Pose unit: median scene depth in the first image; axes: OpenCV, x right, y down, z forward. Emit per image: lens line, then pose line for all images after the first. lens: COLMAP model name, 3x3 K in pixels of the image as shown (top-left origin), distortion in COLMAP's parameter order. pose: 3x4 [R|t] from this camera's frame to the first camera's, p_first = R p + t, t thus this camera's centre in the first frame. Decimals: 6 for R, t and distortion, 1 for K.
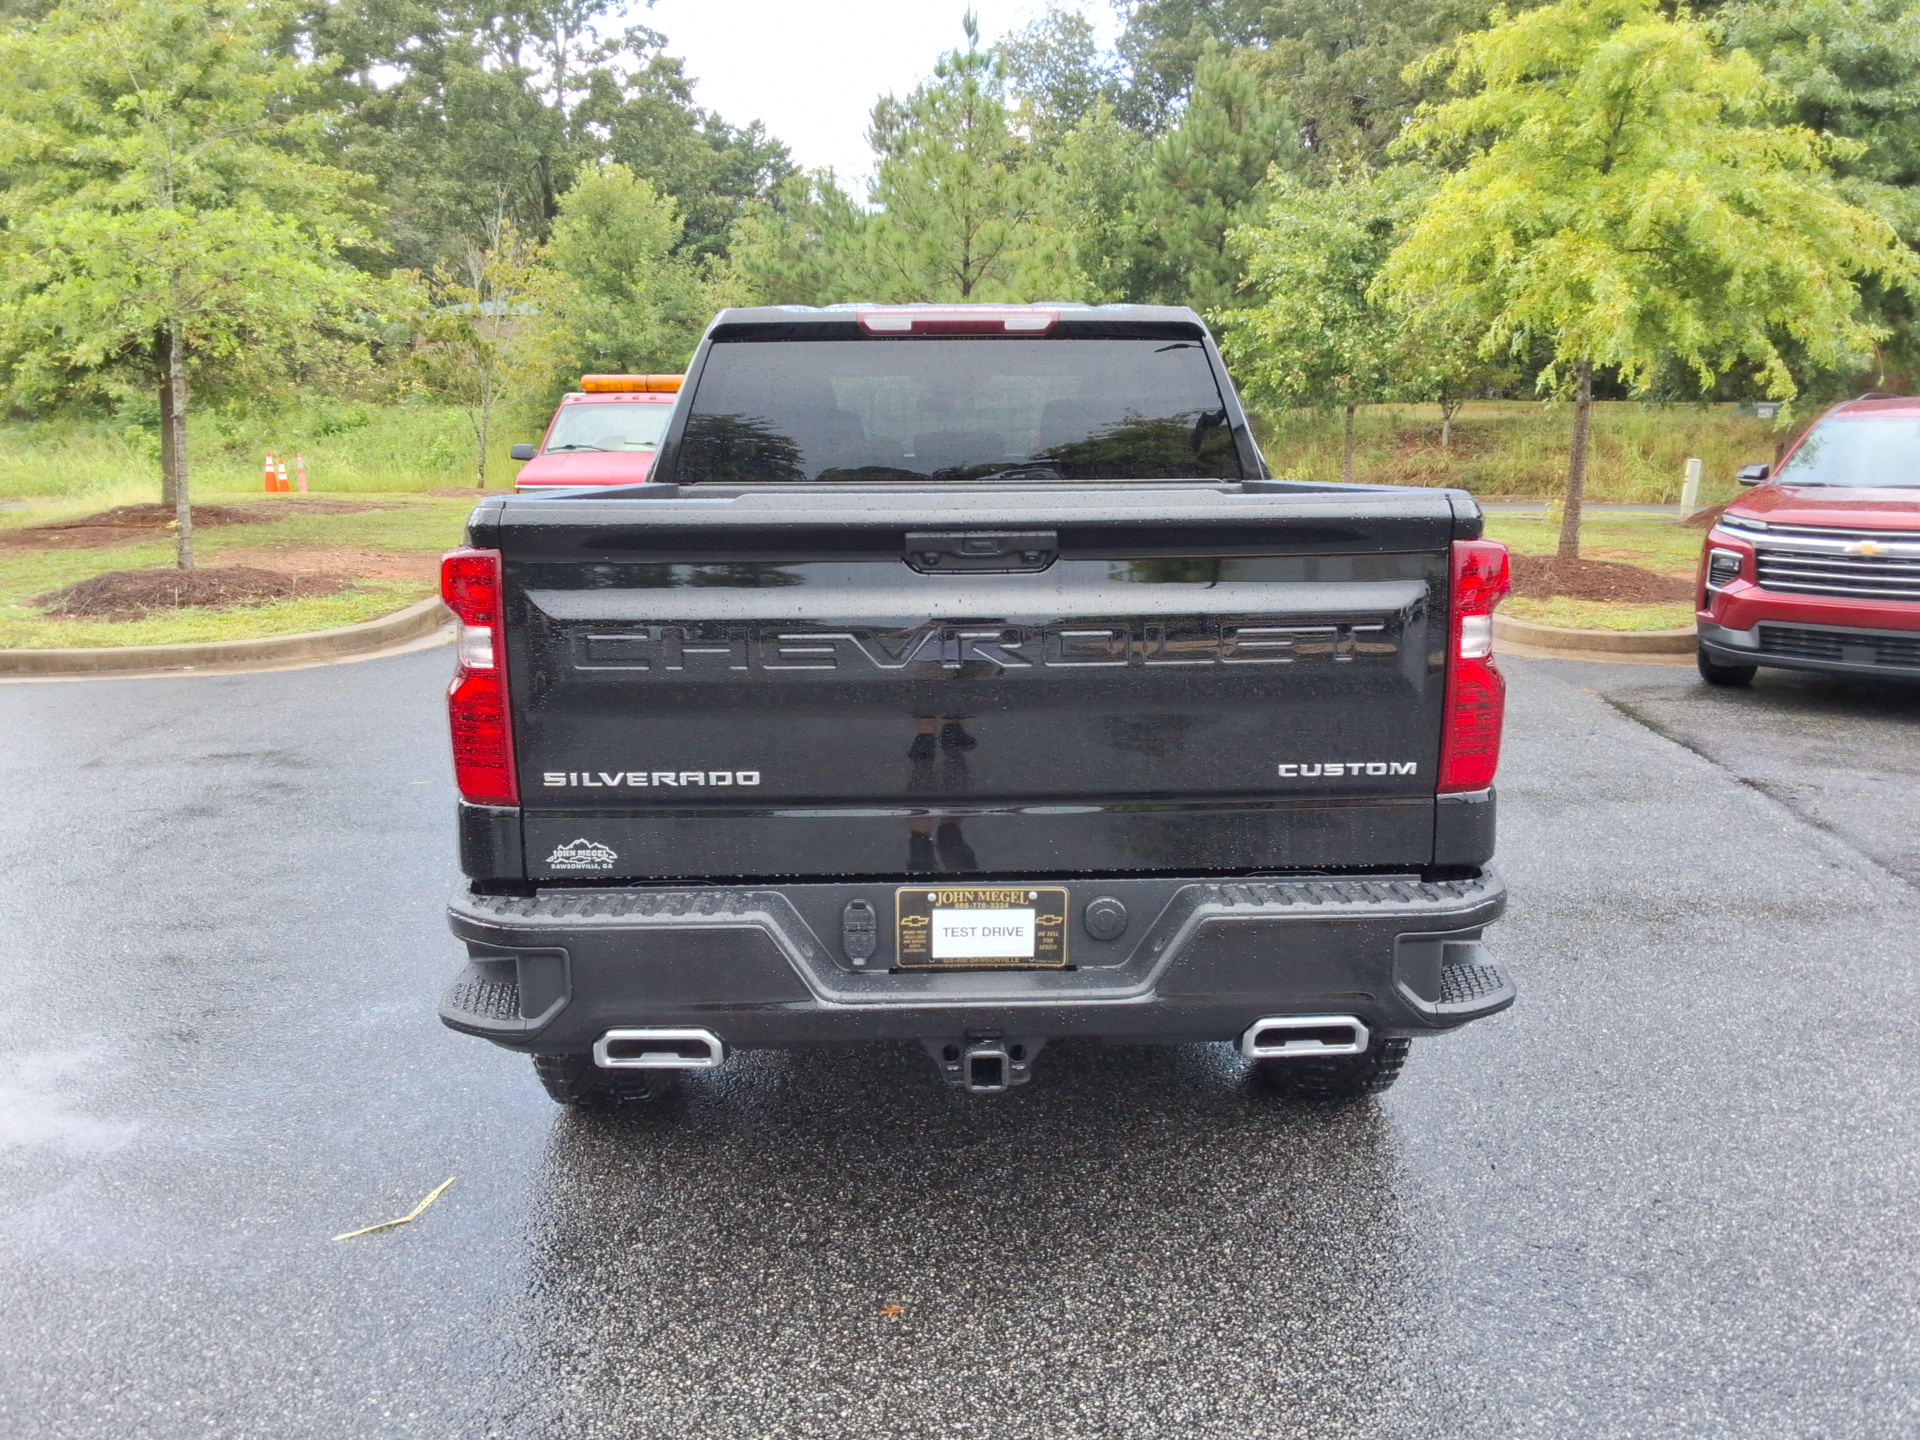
lens RADIAL K [[1538.8, 0, 961.2], [0, 1538.8, 709.5], [0, 0, 1]] dist [0.099853, -0.146539]
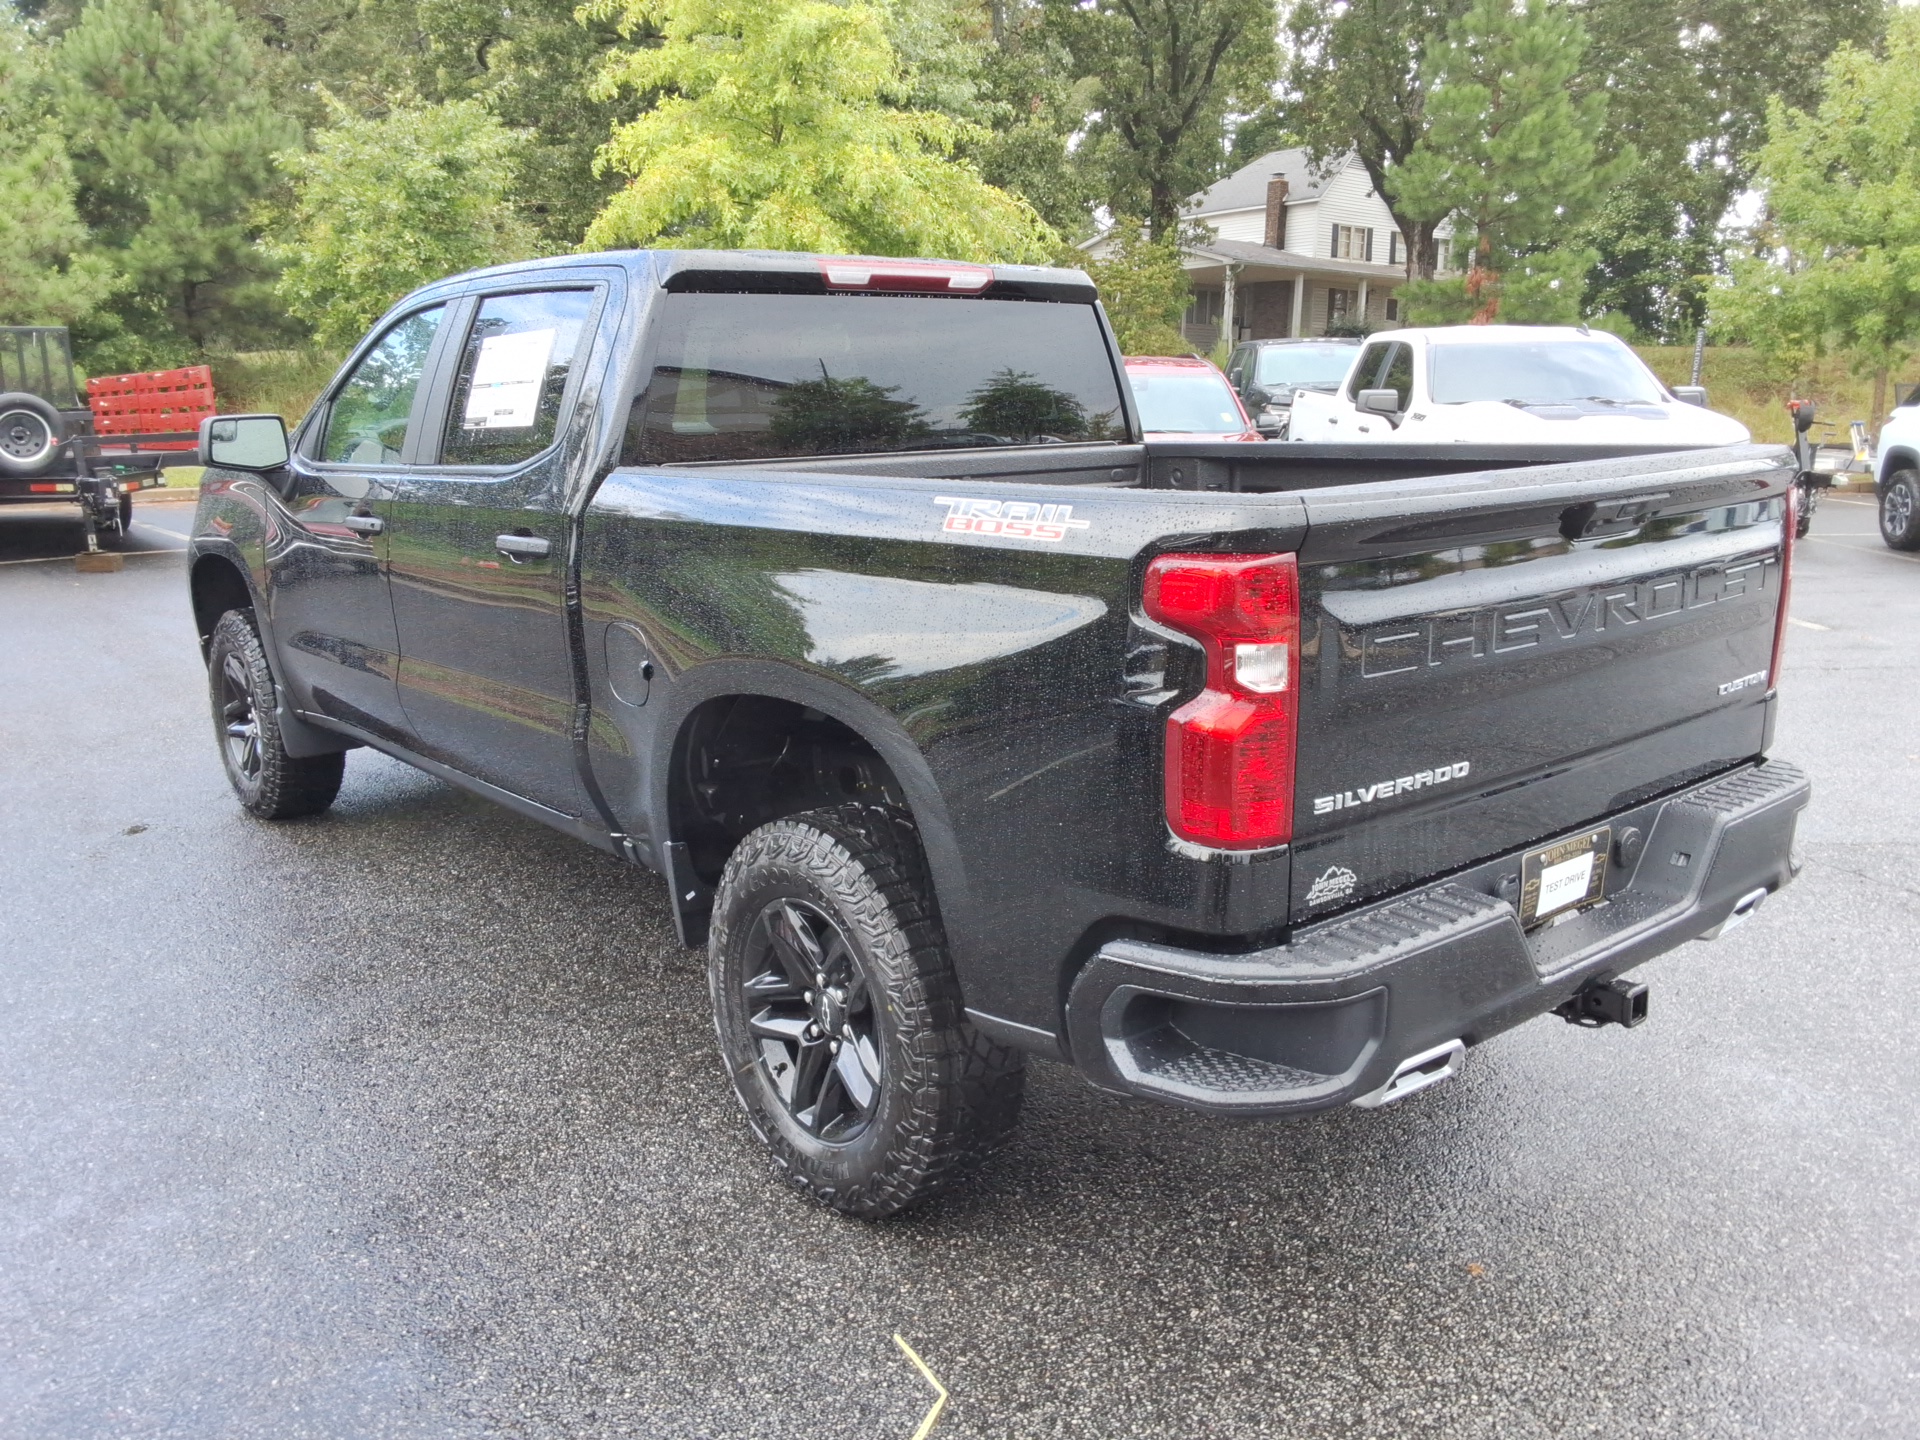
lens RADIAL K [[1538.8, 0, 957.7], [0, 1538.8, 735.4], [0, 0, 1]] dist [0.099853, -0.146539]
pose [[0.784630, -0.144074, 0.602991, -0.318182], [0.114695, 0.989567, 0.087195, -0.032056], [-0.609263, 0.000744, 0.792968, 0.139632]]
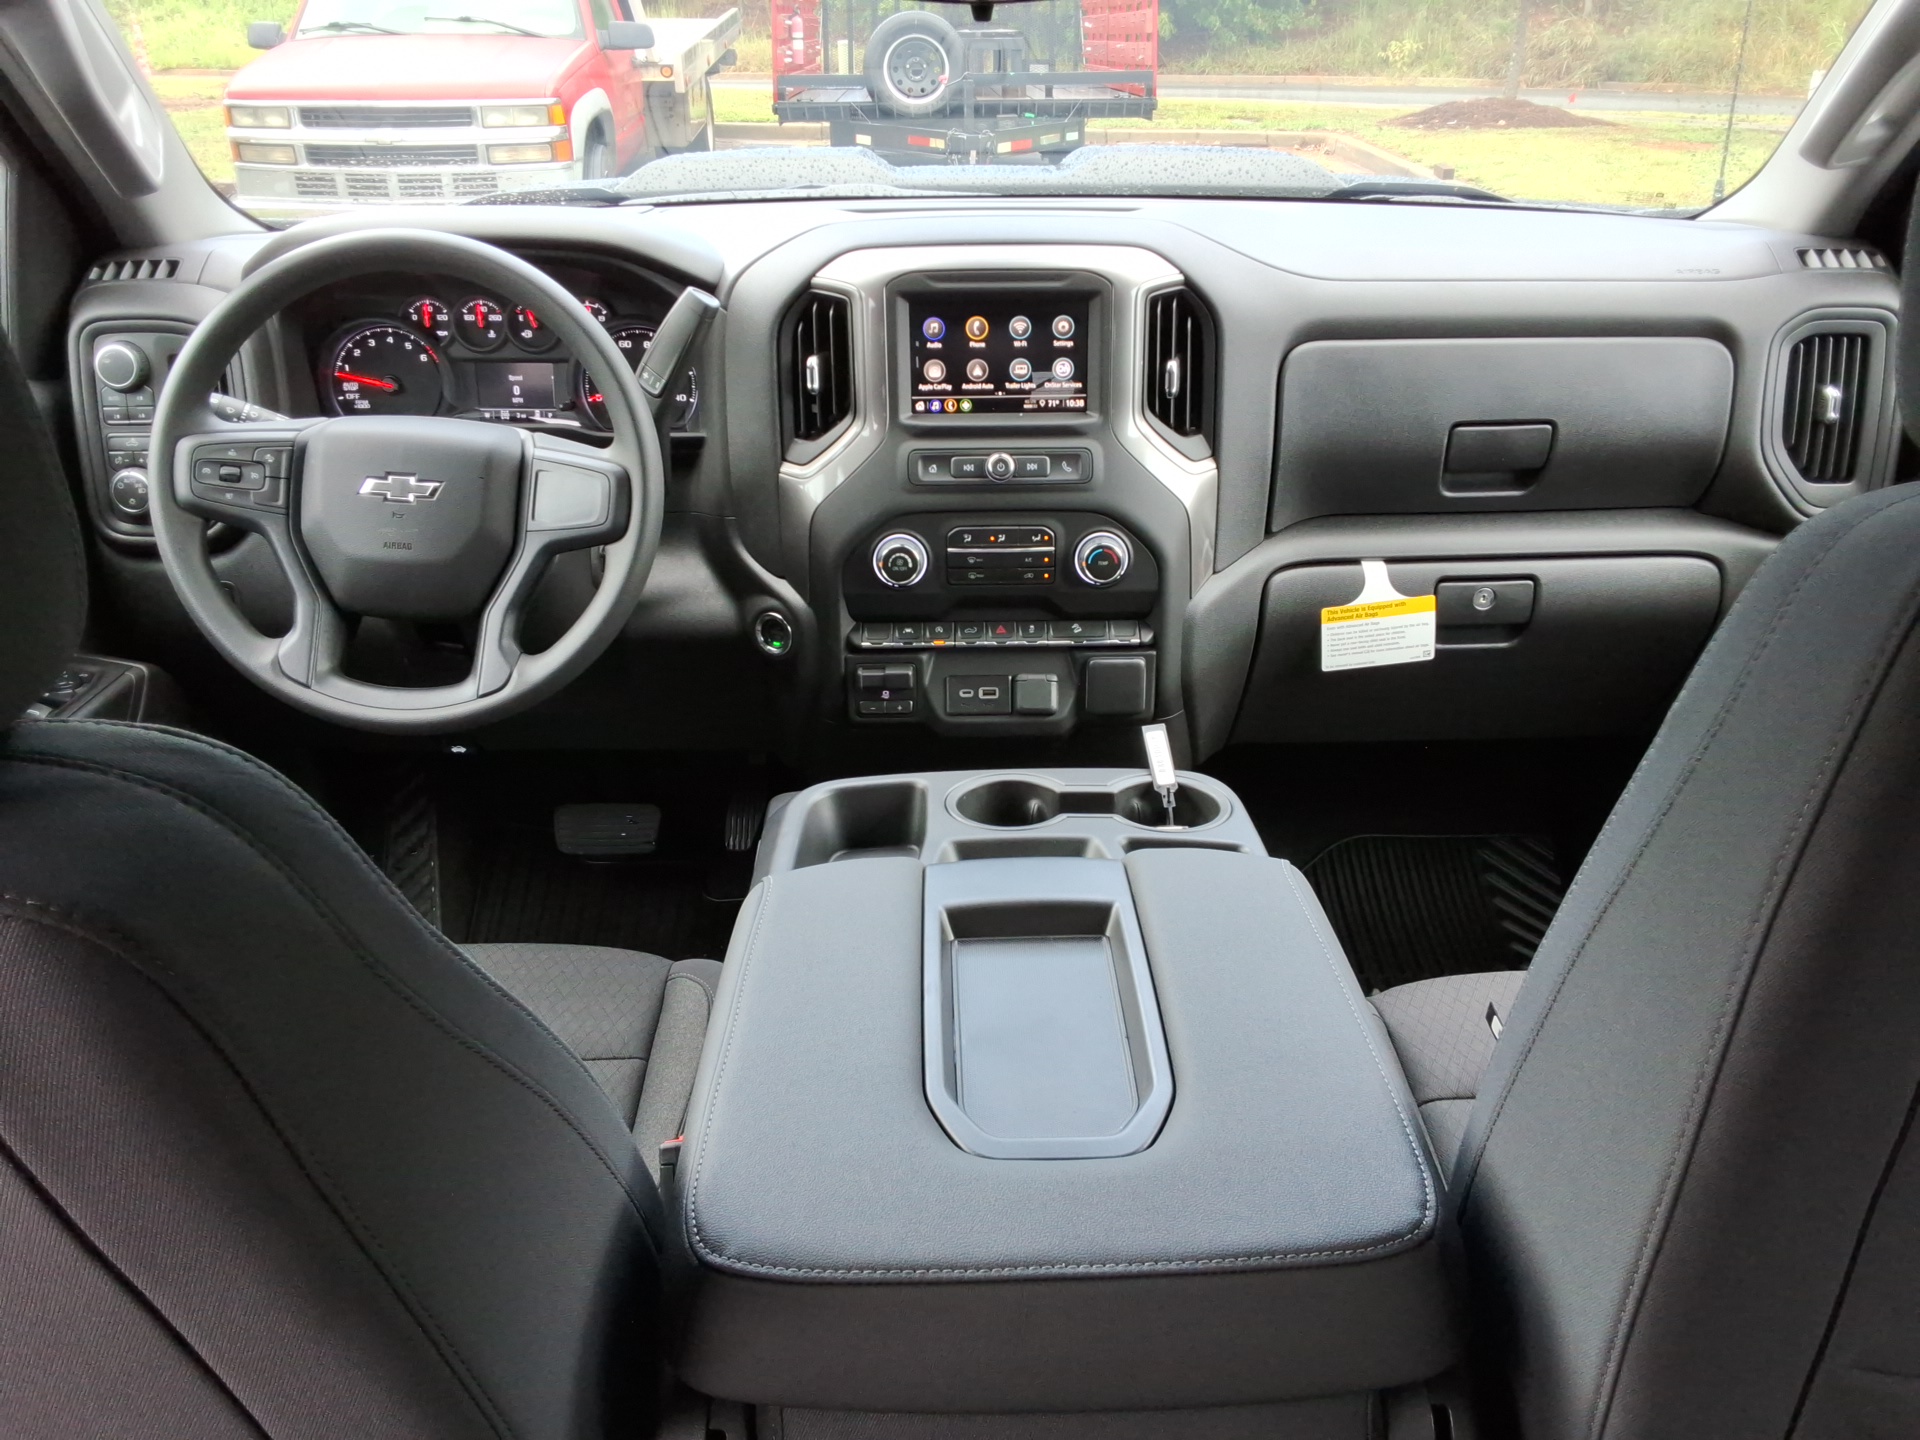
lens RADIAL K [[1538.8, 0, 988.2], [0, 1538.8, 712.6], [0, 0, 1]] dist [0.099853, -0.146539]
pose [[0.999915, 0.002778, 0.012766, -0.005665], [-0.005980, 0.966088, 0.258143, -0.133553], [-0.011616, -0.258198, 0.966022, 0.648871]]
